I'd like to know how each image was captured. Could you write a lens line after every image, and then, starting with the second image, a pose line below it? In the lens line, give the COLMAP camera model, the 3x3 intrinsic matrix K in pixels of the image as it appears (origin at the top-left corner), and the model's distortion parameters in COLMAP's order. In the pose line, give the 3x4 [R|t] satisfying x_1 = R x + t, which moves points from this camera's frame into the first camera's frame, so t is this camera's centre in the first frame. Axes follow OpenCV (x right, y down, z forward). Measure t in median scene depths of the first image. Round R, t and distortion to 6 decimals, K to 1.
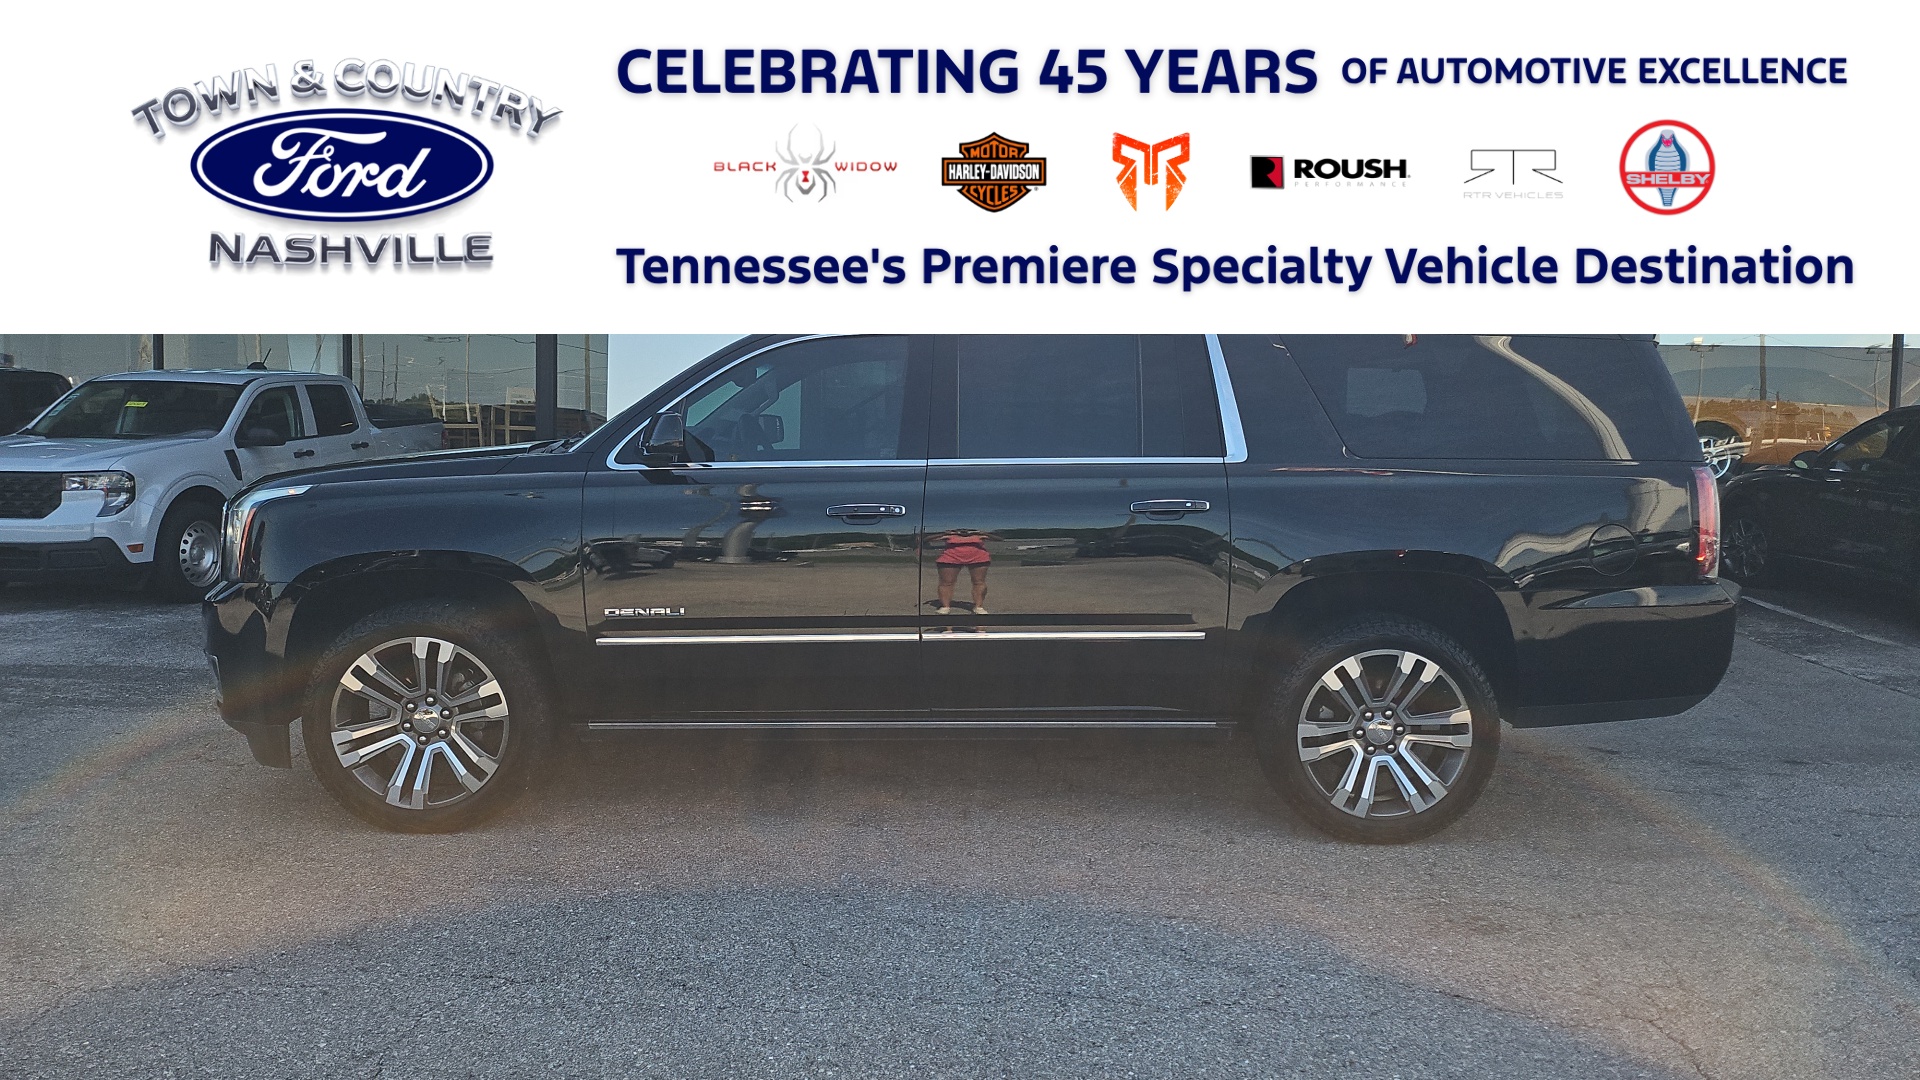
lens RADIAL K [[1392.4, 0, 950.3], [0, 1392.4, 559.6], [0, 0, 1]] dist [0.028996, -0.038438]
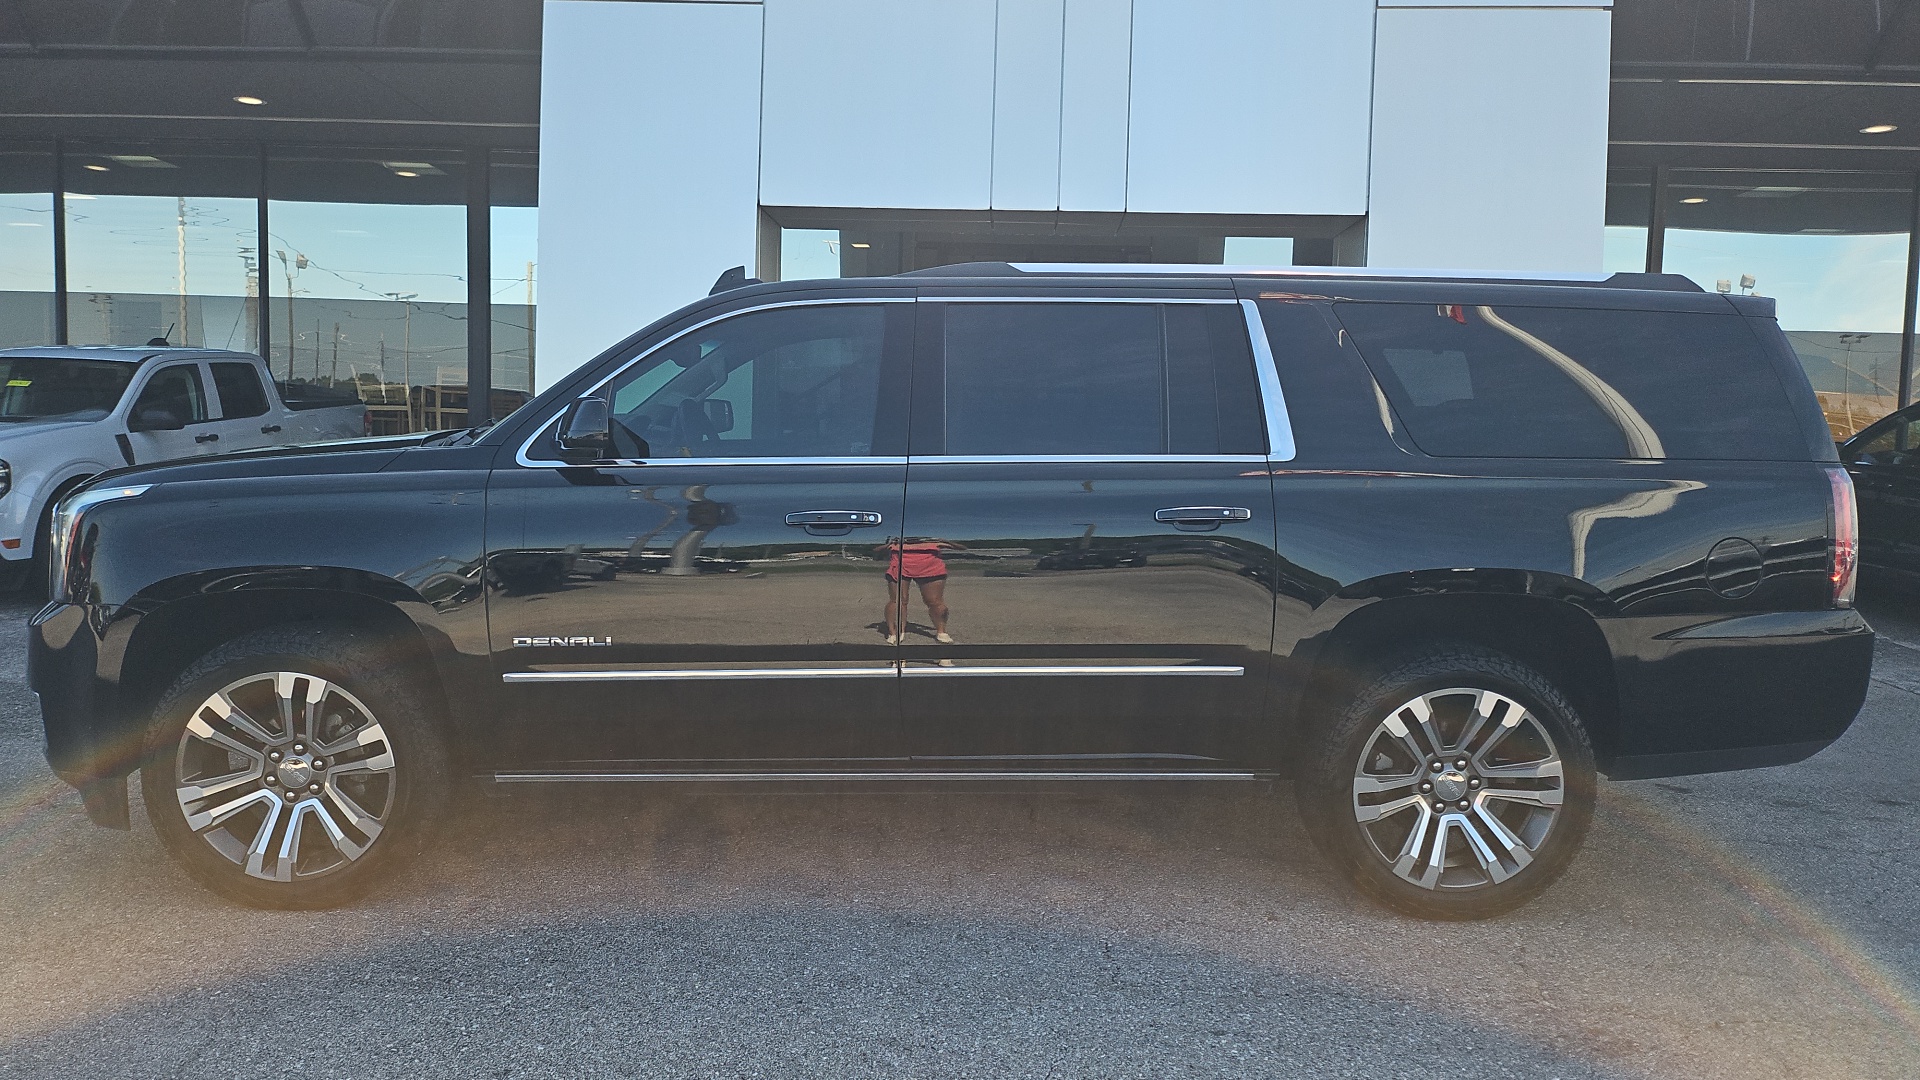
lens RADIAL K [[1392.4, 0, 950.3], [0, 1392.4, 559.6], [0, 0, 1]] dist [0.028996, -0.038438]
pose [[0.999384, 0.000733, 0.035075, -0.019832], [-0.001164, 0.999924, 0.012273, -0.020723], [-0.035063, -0.012306, 0.999309, 0.171098]]
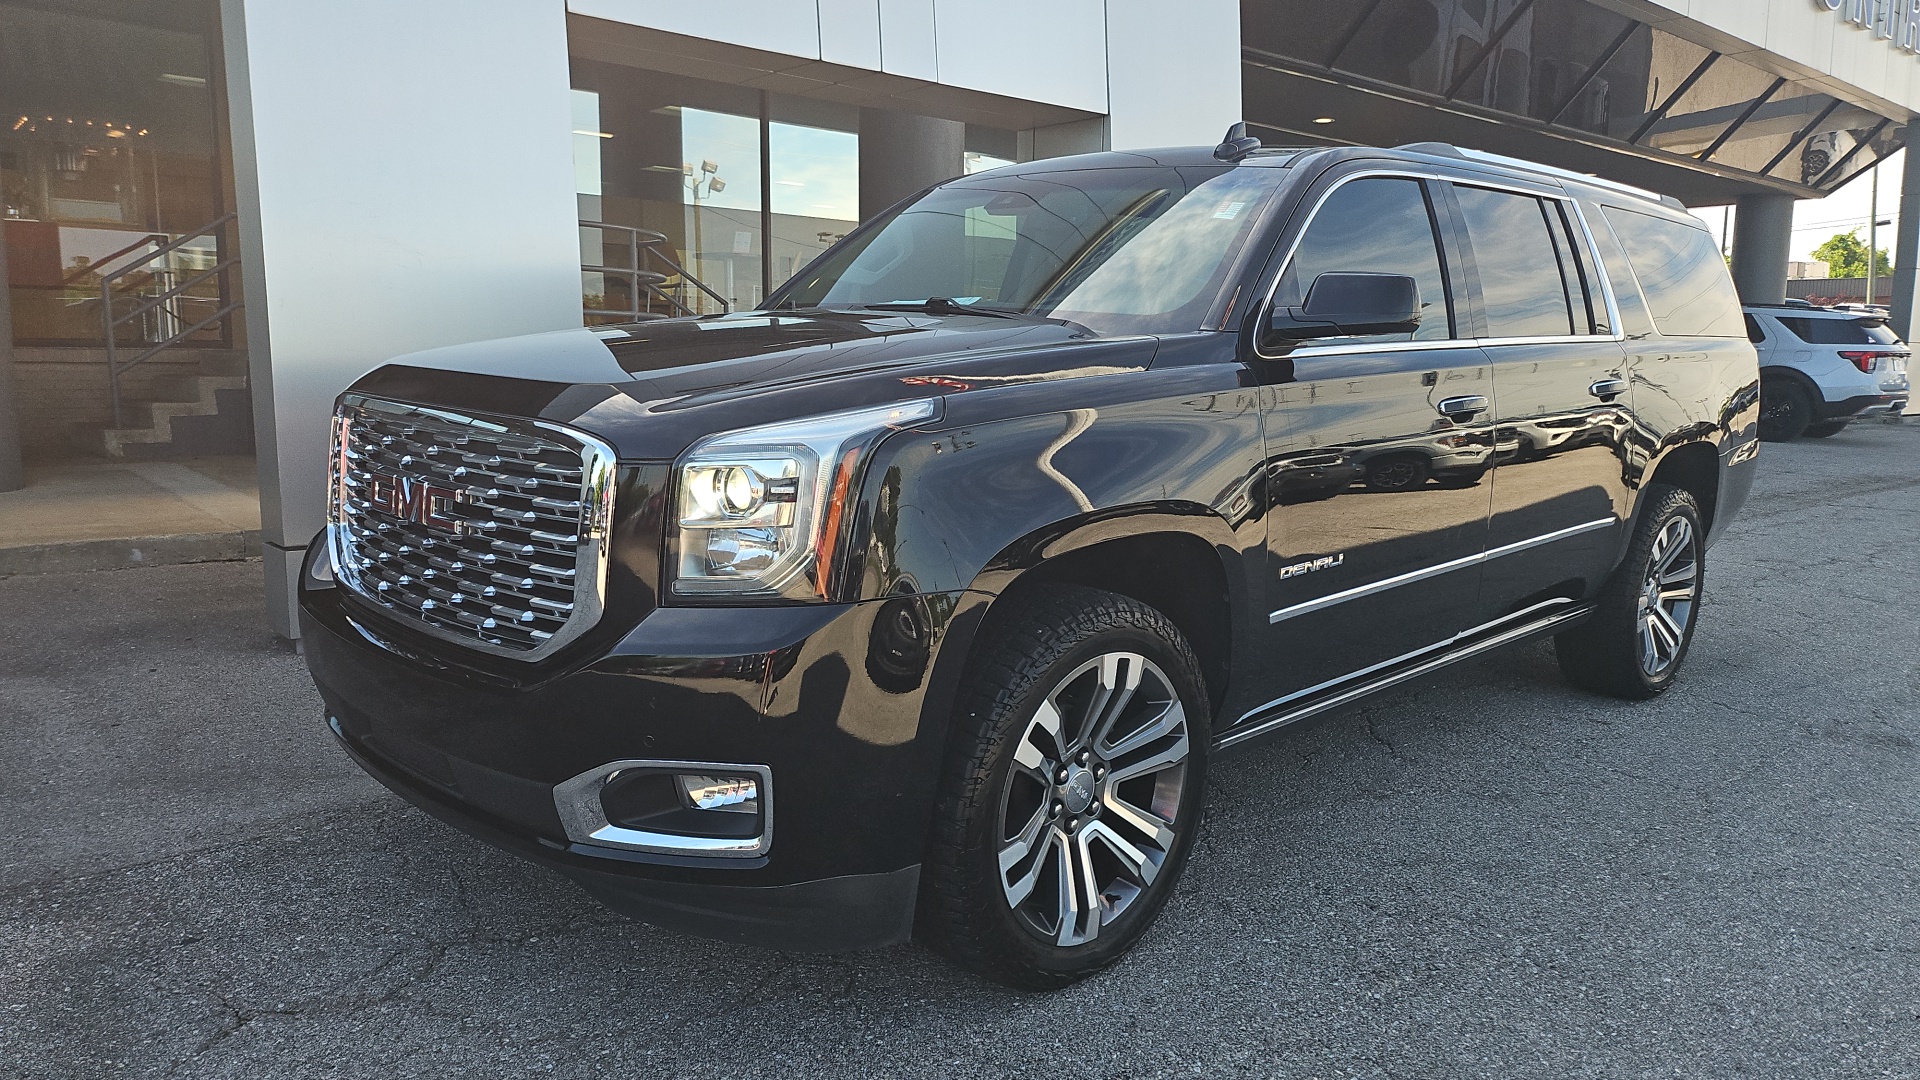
lens RADIAL K [[1392.4, 0, 950.3], [0, 1392.4, 559.6], [0, 0, 1]] dist [0.028996, -0.038438]
pose [[0.699738, -0.120555, 0.704154, -0.832807], [0.051502, 0.991607, 0.118590, -0.056962], [-0.712541, -0.046717, 0.700074, 0.639123]]
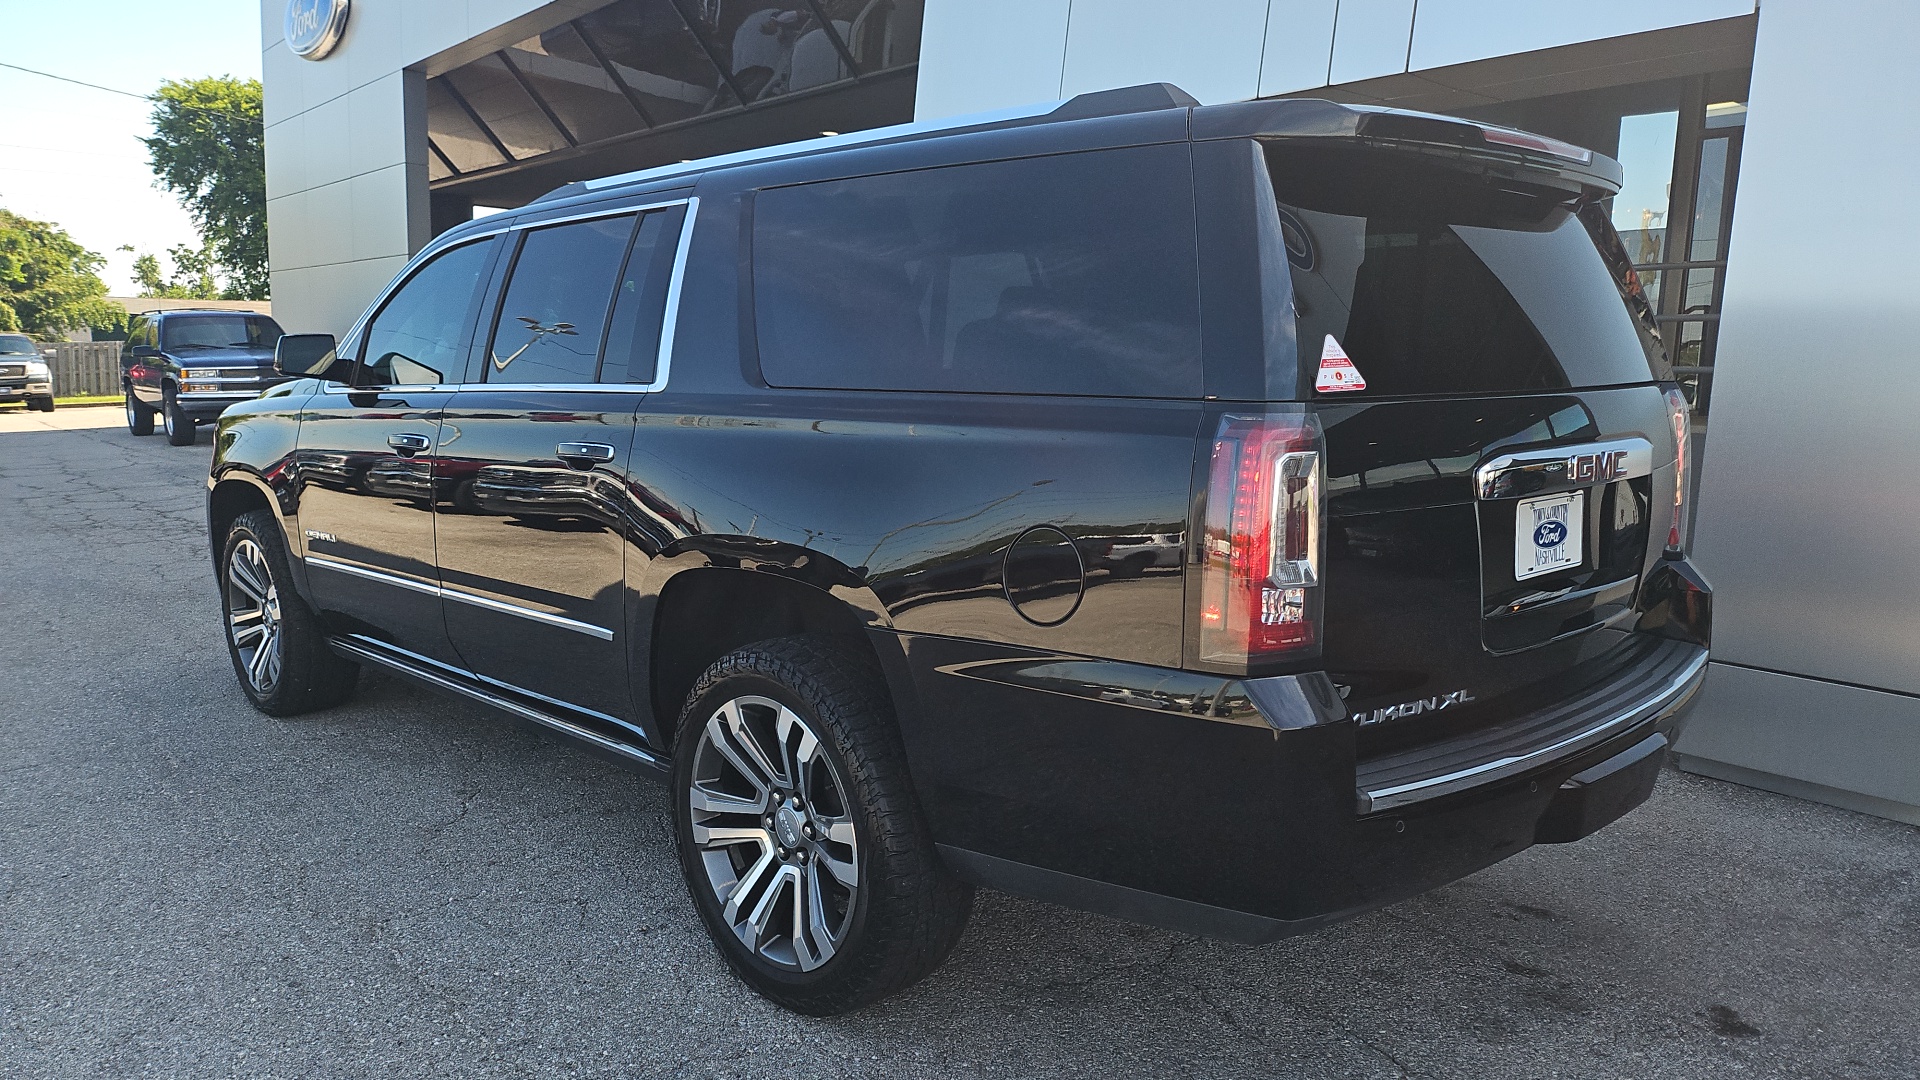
lens RADIAL K [[1392.4, 0, 950.3], [0, 1392.4, 559.6], [0, 0, 1]] dist [0.028996, -0.038438]
pose [[0.695476, 0.097337, -0.711926, 0.773047], [-0.060804, 0.995201, 0.076668, -0.047566], [0.715972, -0.010033, 0.698057, 0.597175]]
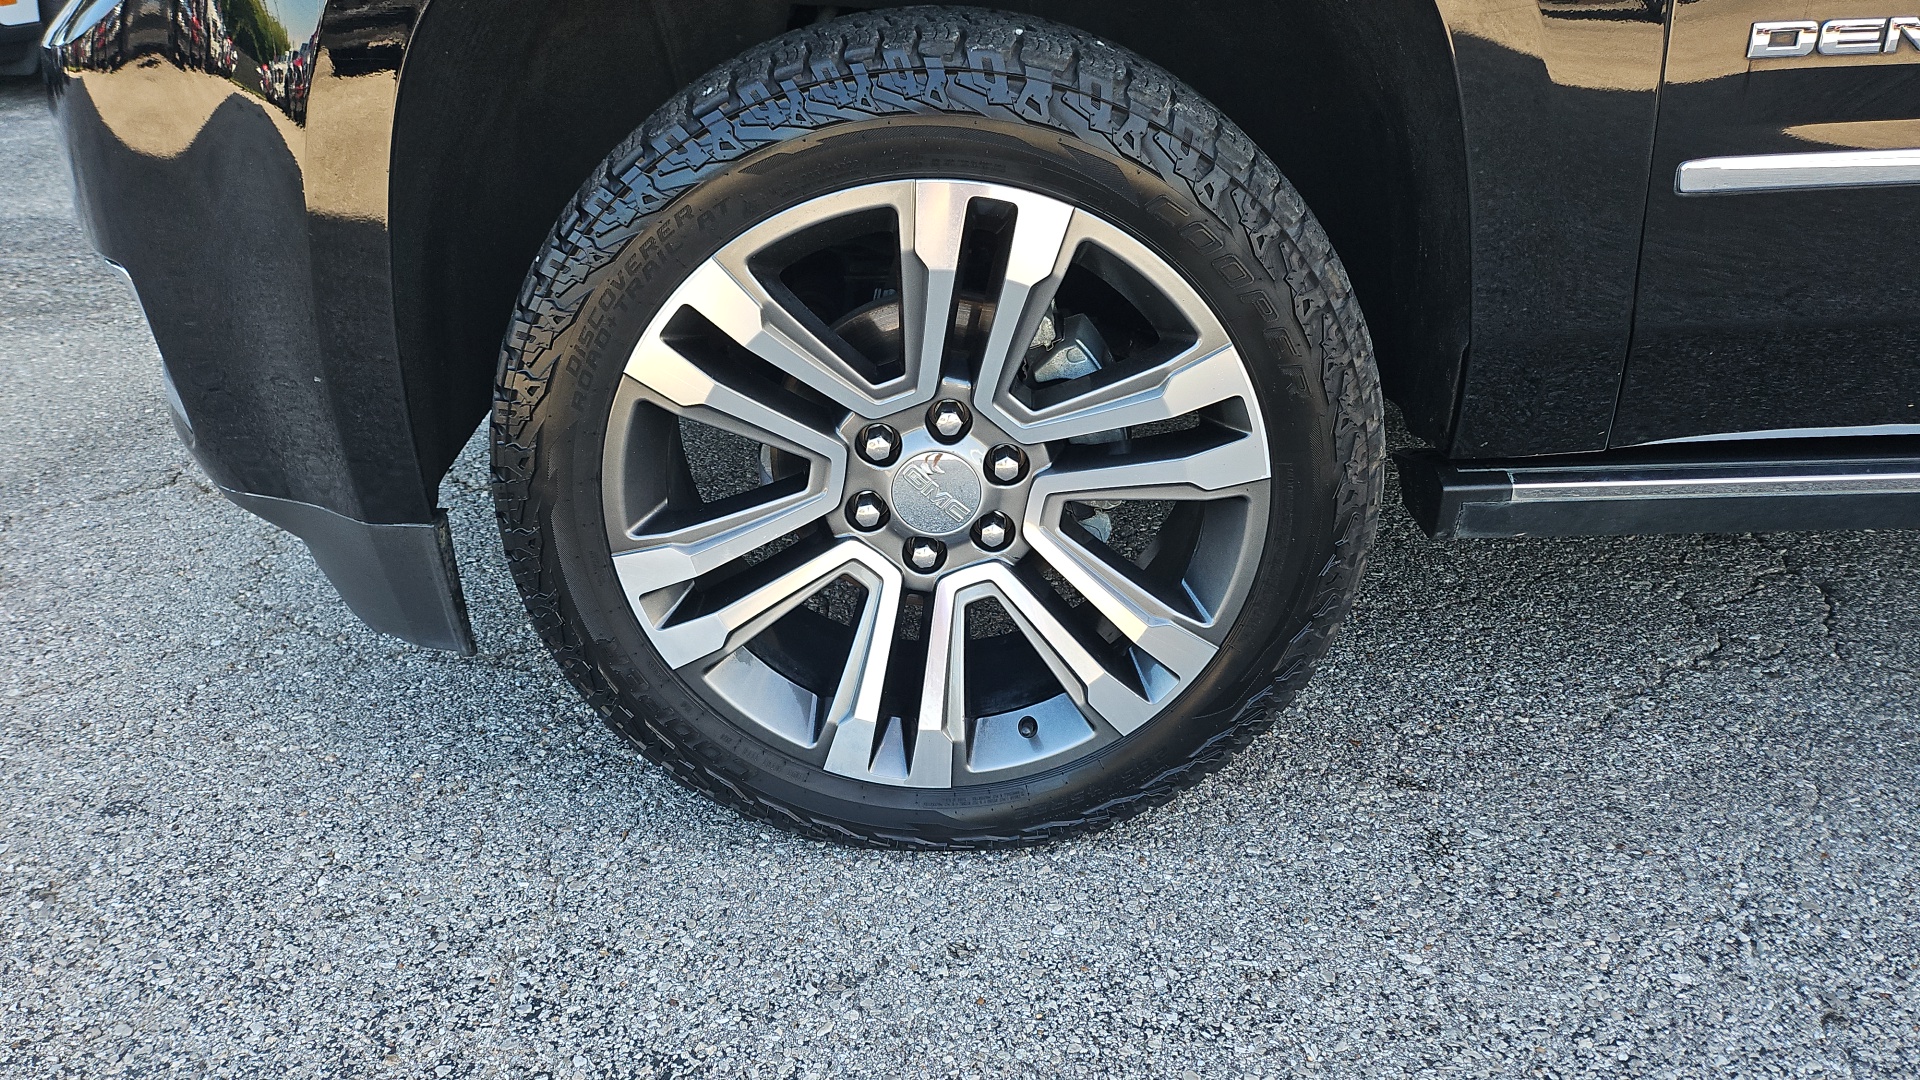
lens RADIAL K [[1319.3, 0, 949.6], [0, 1319.3, 572.9], [0, 0, 1]] dist [0.090348, -0.110335]
pose [[0.999362, -0.031186, -0.017437, -0.374260], [0.035319, 0.936006, 0.350209, 0.038315], [0.005400, -0.350601, 0.936509, 0.760541]]
